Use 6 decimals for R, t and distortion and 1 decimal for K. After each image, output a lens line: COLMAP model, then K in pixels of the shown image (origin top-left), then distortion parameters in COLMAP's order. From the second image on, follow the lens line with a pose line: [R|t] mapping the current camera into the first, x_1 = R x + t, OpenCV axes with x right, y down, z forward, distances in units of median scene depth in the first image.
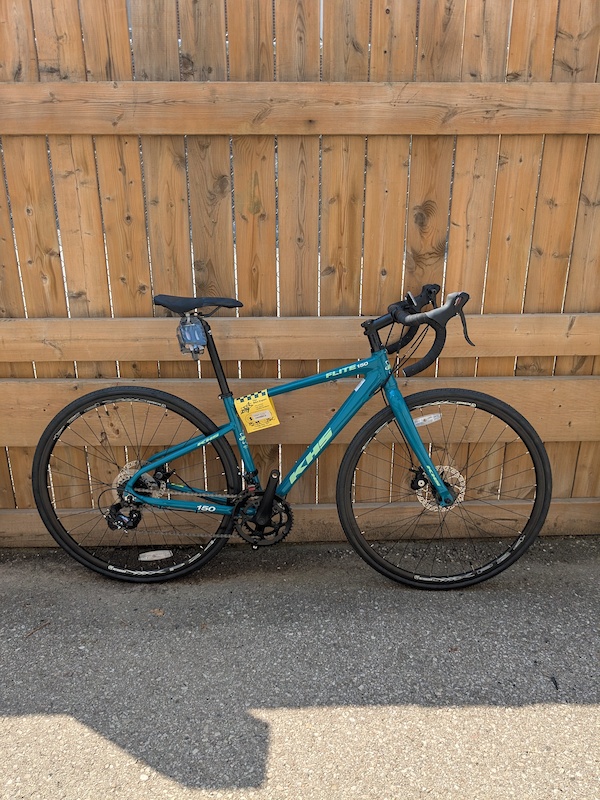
lens RADIAL K [[638.5, 0, 310.0], [0, 638.5, 411.2], [0, 0, 1]] dist [-0.004321, -0.023650]
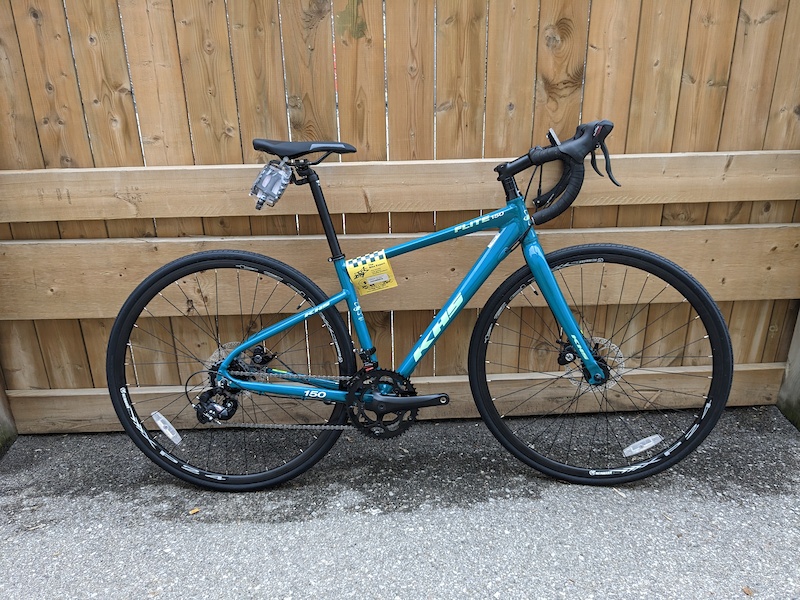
lens RADIAL K [[638.5, 0, 408.1], [0, 638.5, 299.8], [0, 0, 1]] dist [-0.004321, -0.023650]
pose [[0.999828, -0.017861, -0.005014, -0.023451], [0.018012, 0.999325, 0.032030, 0.012217], [0.004439, -0.032115, 0.999474, 0.147915]]
